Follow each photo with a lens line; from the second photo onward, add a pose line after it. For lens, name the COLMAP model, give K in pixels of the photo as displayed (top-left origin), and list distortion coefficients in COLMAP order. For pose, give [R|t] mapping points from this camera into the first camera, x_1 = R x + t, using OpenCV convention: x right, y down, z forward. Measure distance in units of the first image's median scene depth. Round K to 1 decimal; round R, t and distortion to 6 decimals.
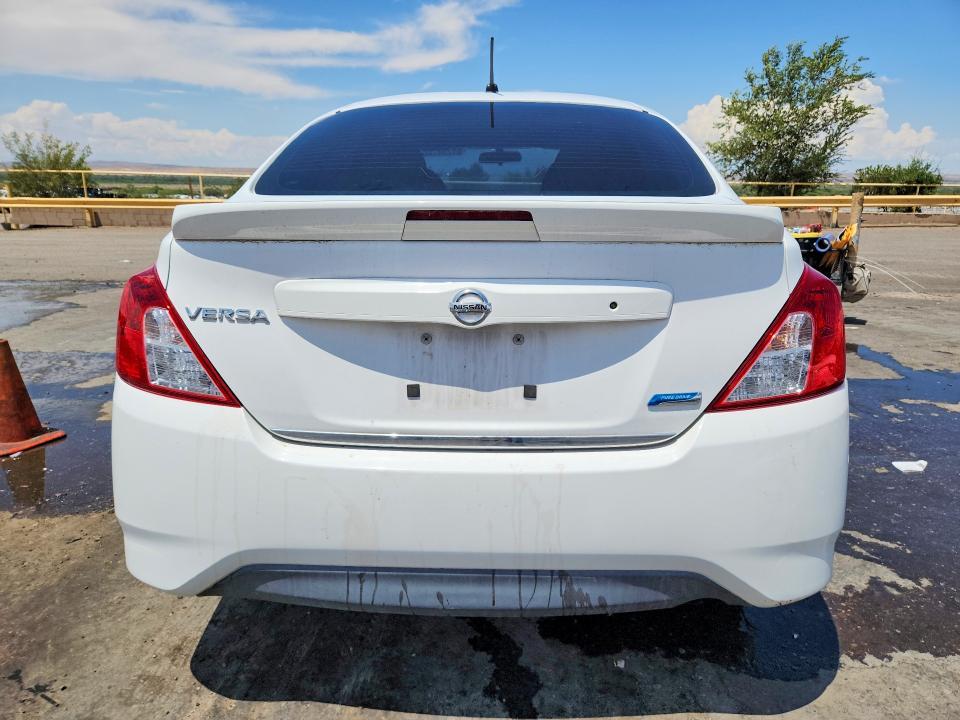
lens RADIAL K [[758.0, 0, 478.6], [0, 758.0, 358.7], [0, 0, 1]] dist [0.010077, -0.022078]
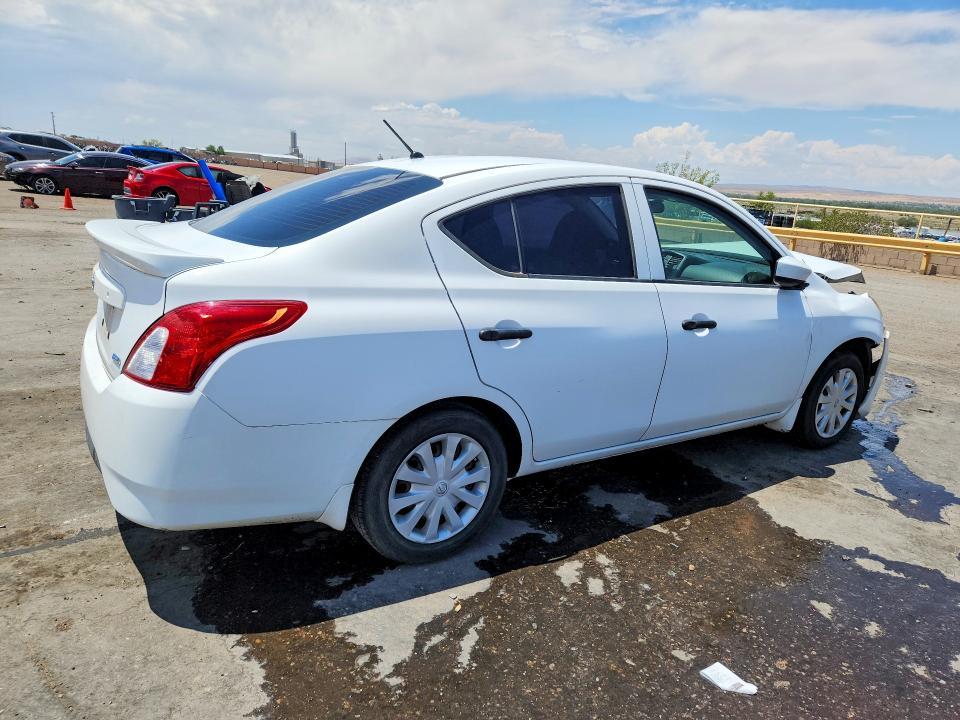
lens RADIAL K [[758.0, 0, 480.0], [0, 758.0, 354.5], [0, 0, 1]] dist [0.010077, -0.022078]
pose [[0.472973, 0.221114, -0.852880, 1.356748], [-0.242370, 0.963304, 0.115333, -0.232046], [0.847085, 0.152163, 0.509208, 0.545717]]
